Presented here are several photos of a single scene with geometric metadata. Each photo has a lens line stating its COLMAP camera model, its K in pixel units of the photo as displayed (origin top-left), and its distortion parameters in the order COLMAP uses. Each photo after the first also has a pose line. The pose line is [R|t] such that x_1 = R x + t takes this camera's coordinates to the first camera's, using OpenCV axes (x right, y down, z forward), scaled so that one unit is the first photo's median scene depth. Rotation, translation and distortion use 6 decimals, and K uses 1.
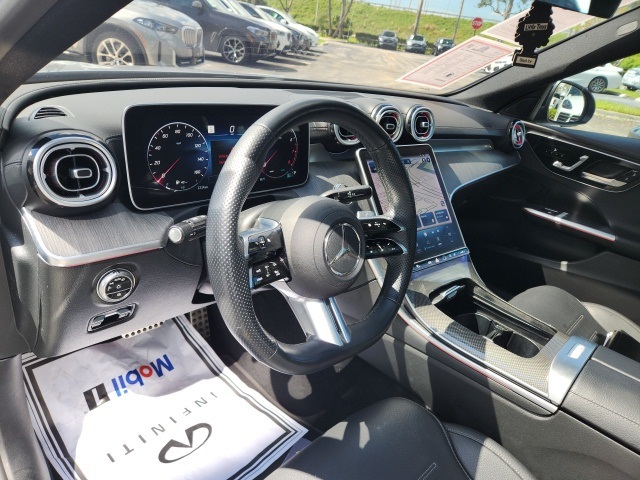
lens RADIAL K [[427.1, 0, 316.4], [0, 427.1, 245.0], [0, 0, 1]] dist [0.064425, -0.052006]
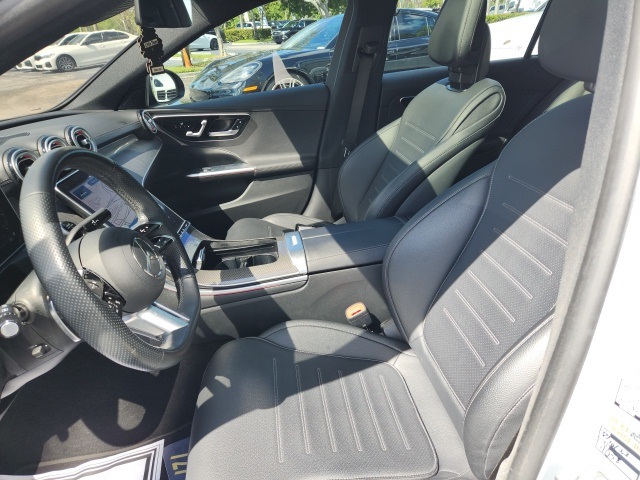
lens RADIAL K [[427.1, 0, 317.6], [0, 427.1, 238.1], [0, 0, 1]] dist [0.064425, -0.052006]
pose [[0.582437, -0.501195, 0.639977, -0.241221], [0.486969, 0.845523, 0.218982, -0.038347], [-0.650868, 0.184106, 0.736530, -0.124846]]
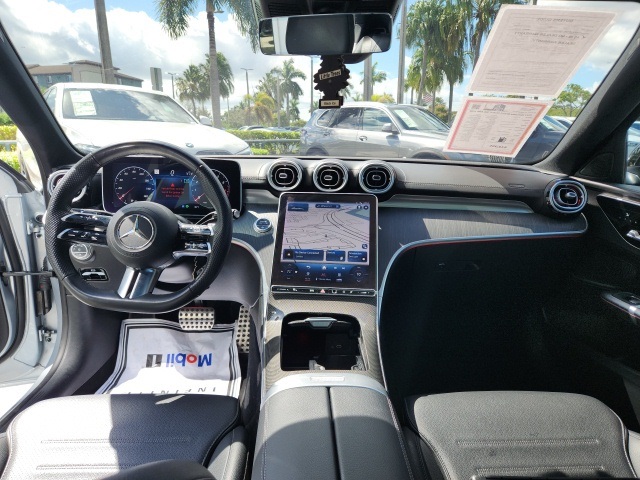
lens RADIAL K [[427.1, 0, 319.4], [0, 427.1, 248.1], [0, 0, 1]] dist [0.064425, -0.052006]
pose [[0.734614, 0.048779, -0.676730, 0.970445], [-0.220957, 0.960239, -0.170641, 0.113872], [0.641499, 0.274884, 0.716183, 0.209023]]
